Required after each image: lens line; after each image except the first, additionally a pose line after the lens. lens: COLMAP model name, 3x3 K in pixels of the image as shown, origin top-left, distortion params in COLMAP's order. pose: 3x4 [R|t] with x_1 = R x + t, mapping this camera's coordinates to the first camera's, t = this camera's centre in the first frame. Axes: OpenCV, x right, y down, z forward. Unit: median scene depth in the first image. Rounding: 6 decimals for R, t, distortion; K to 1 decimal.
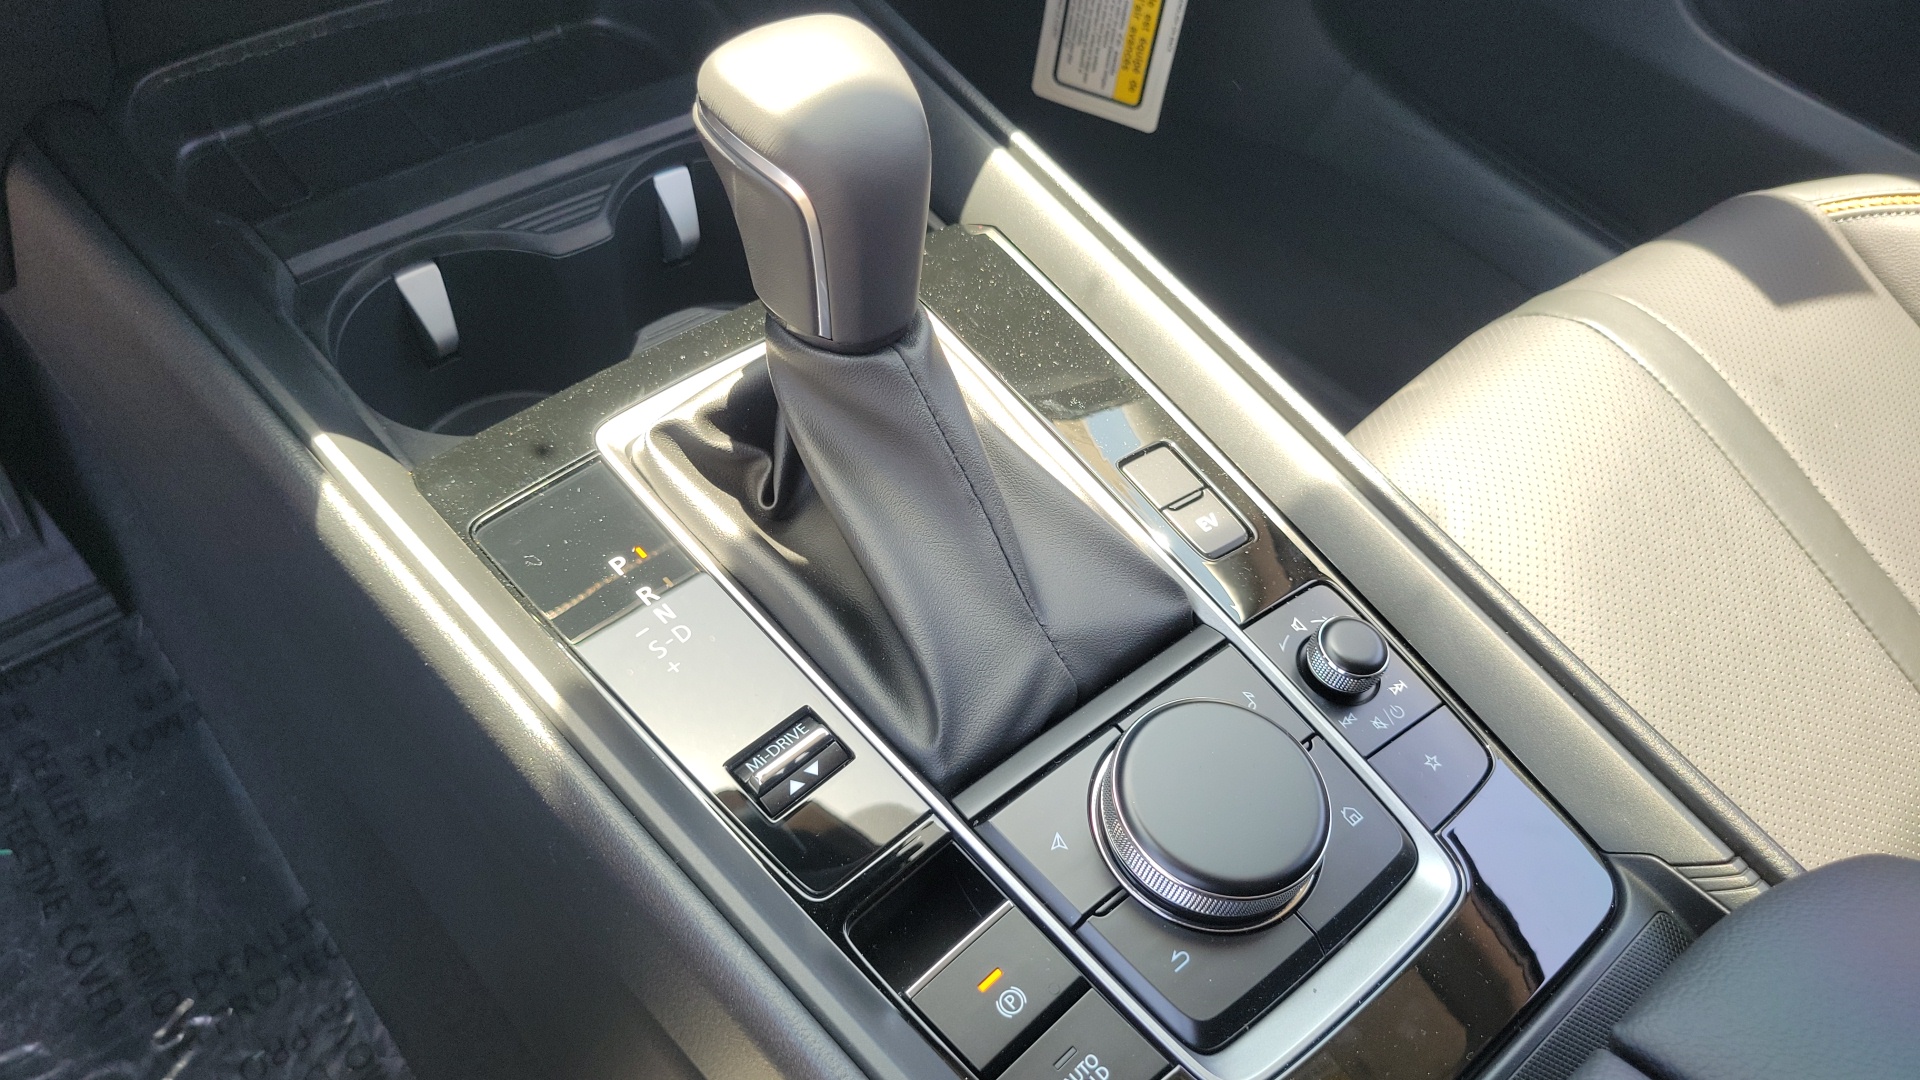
lens RADIAL K [[1483.8, 0, 938.6], [0, 1483.8, 546.0], [0, 0, 1]] dist [-0.003563, -0.009853]
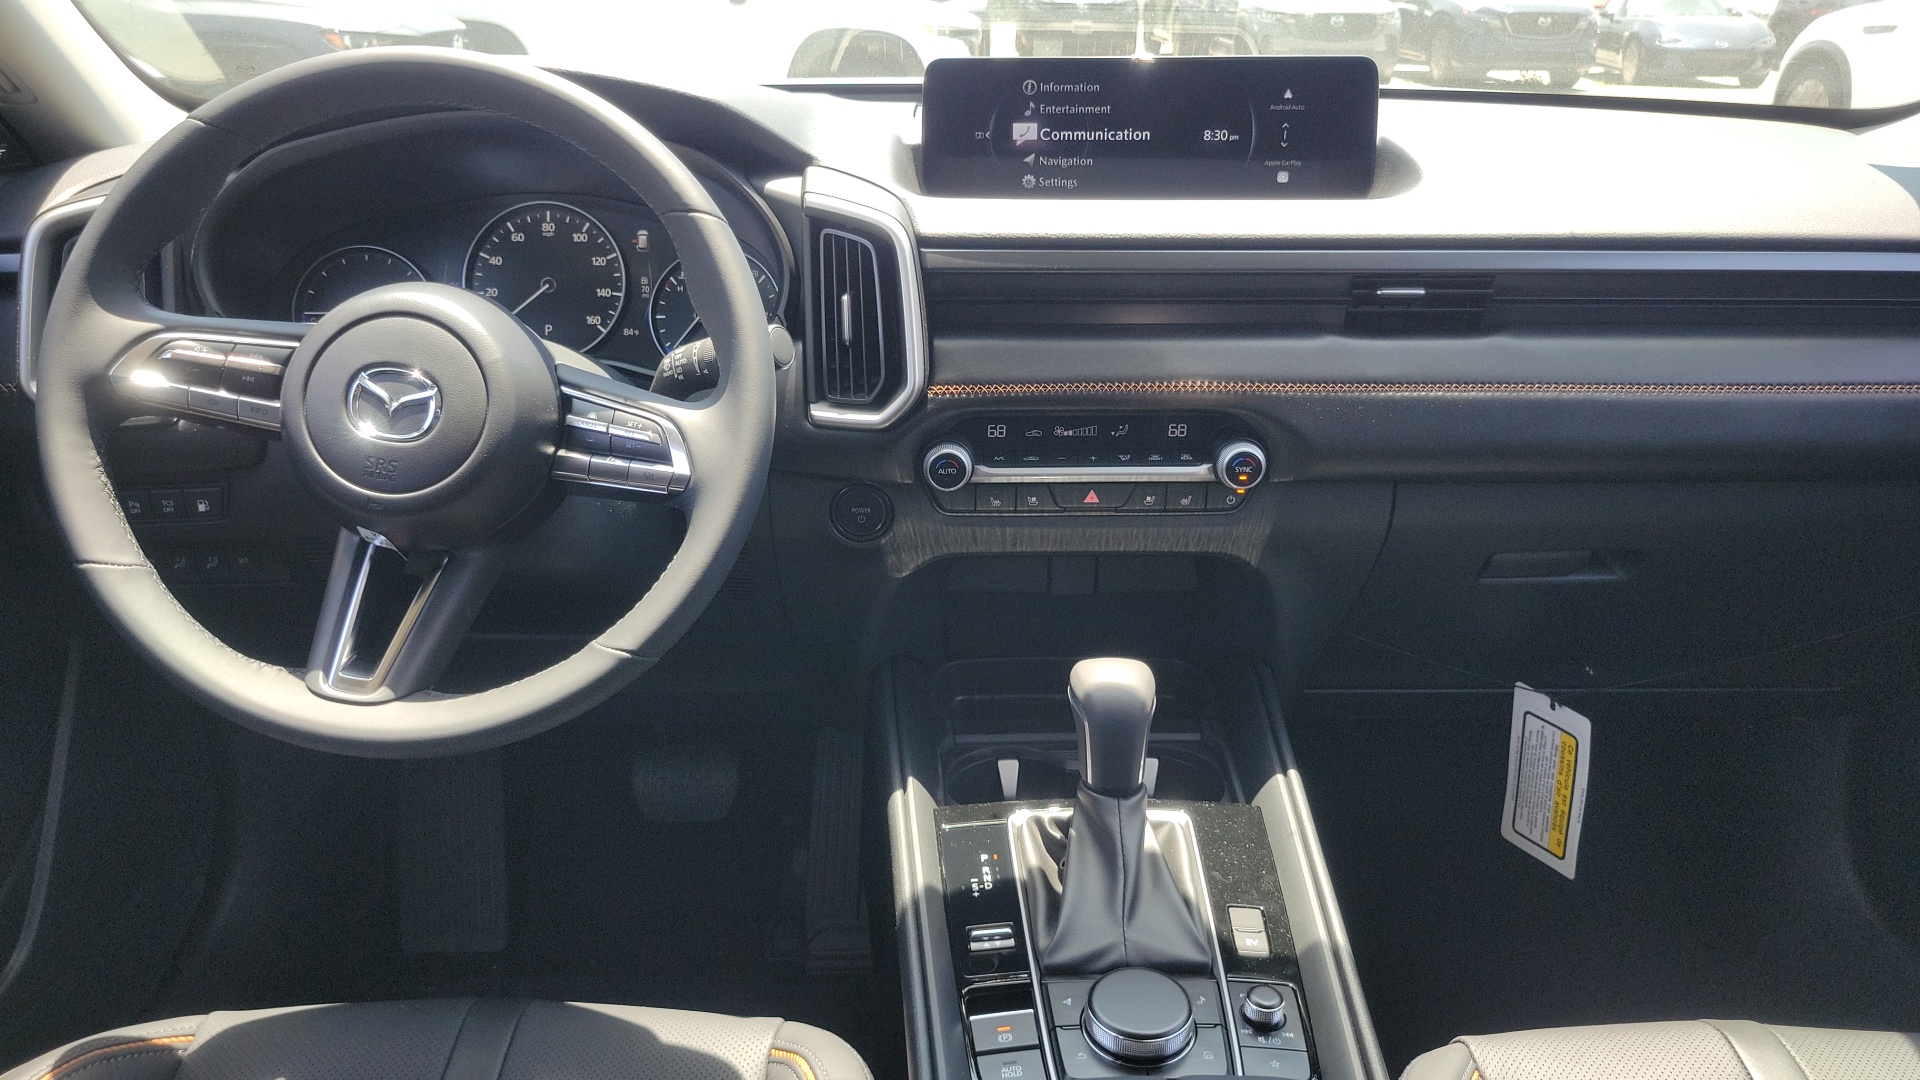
lens RADIAL K [[1460.7, 0, 979.4], [0, 1460.7, 539.5], [0, 0, 1]] dist [0.022261, -0.011580]
pose [[0.783449, 0.126497, -0.608446, 0.860152], [-0.424823, 0.823596, -0.375785, 0.360330], [0.453578, 0.552891, 0.698984, -0.667688]]
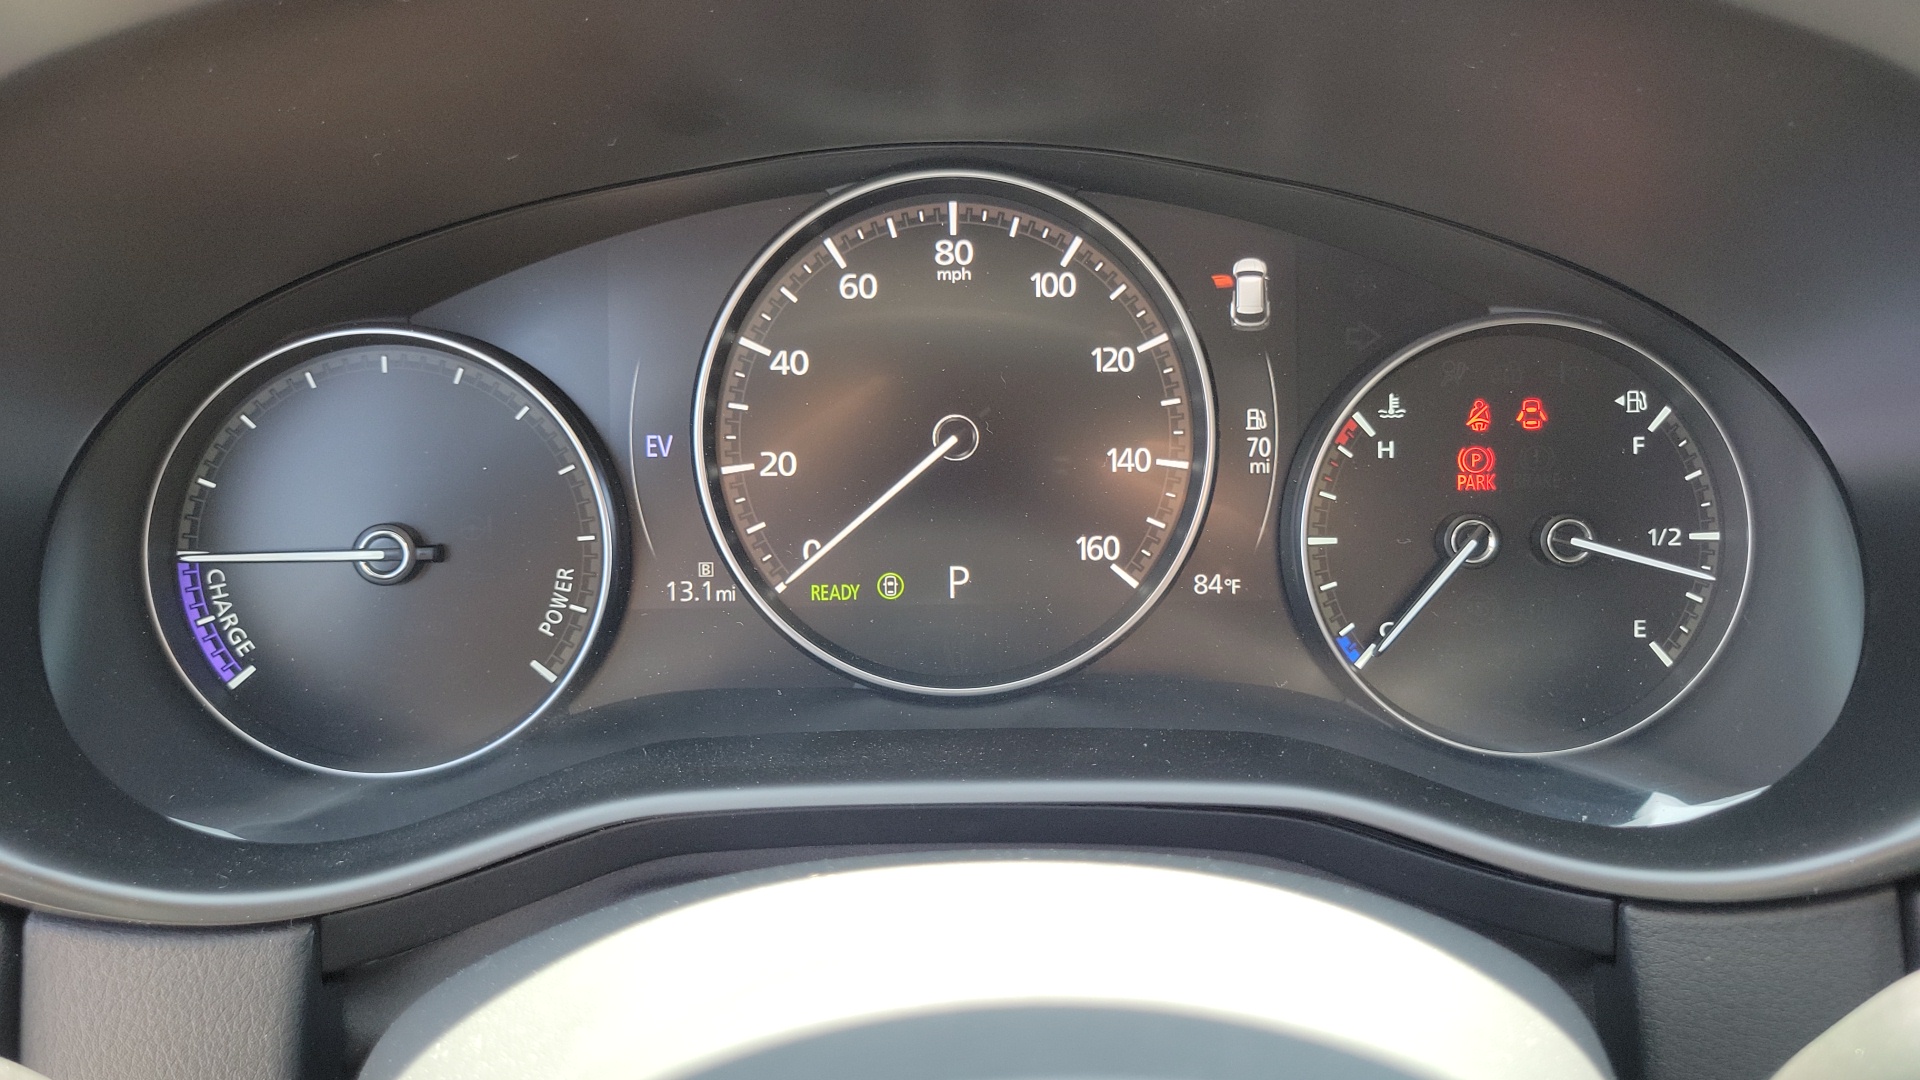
lens RADIAL K [[1473.1, 0, 951.4], [0, 1473.1, 545.0], [0, 0, 1]] dist [0.012033, -0.008173]
pose [[0.778434, 0.157040, -0.607766, -0.554399], [-0.423455, 0.846094, -0.323744, -0.216391], [0.463387, 0.509375, 0.725128, -0.134820]]
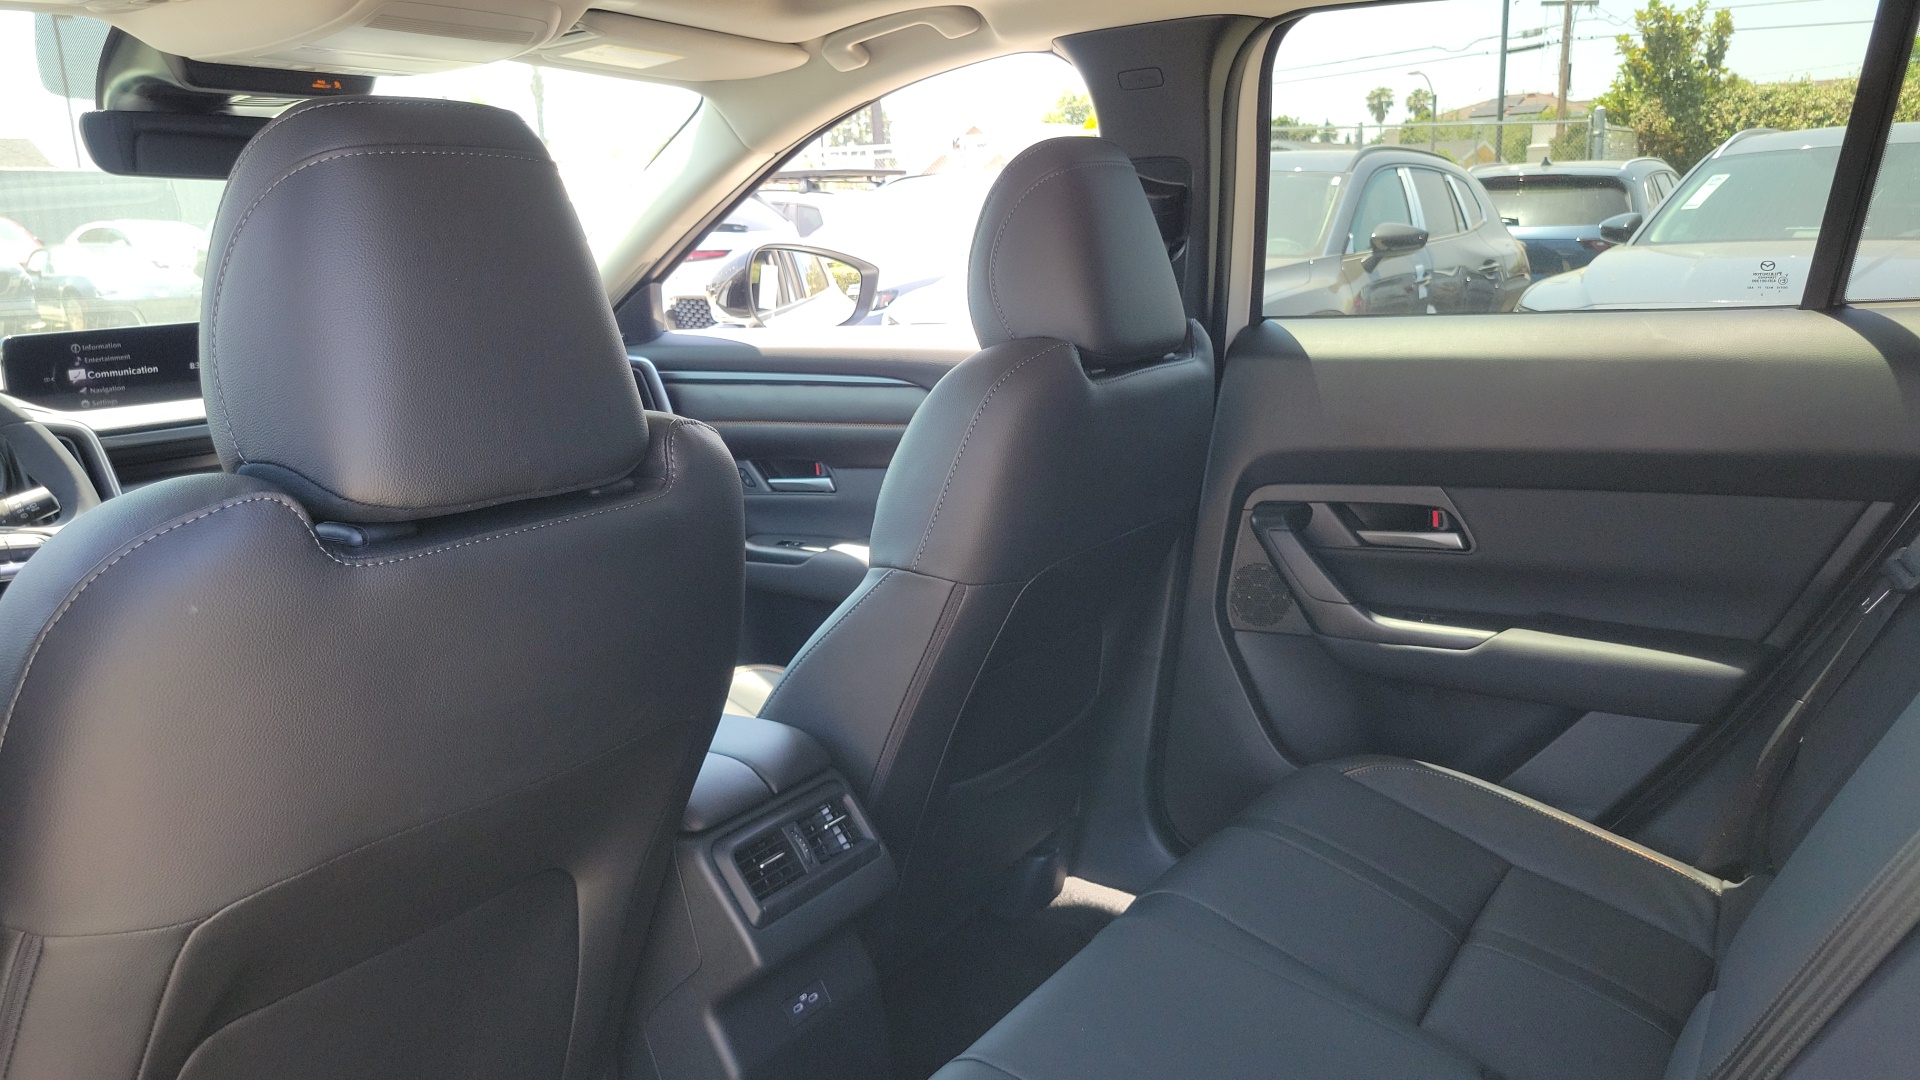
lens RADIAL K [[1432.7, 0, 953.3], [0, 1432.7, 545.5], [0, 0, 1]] dist [0.021603, -0.003691]
pose [[0.949313, -0.184151, 0.254742, 0.575732], [0.299750, 0.774331, -0.557280, 1.906560], [-0.094631, 0.605392, 0.790282, -2.152386]]
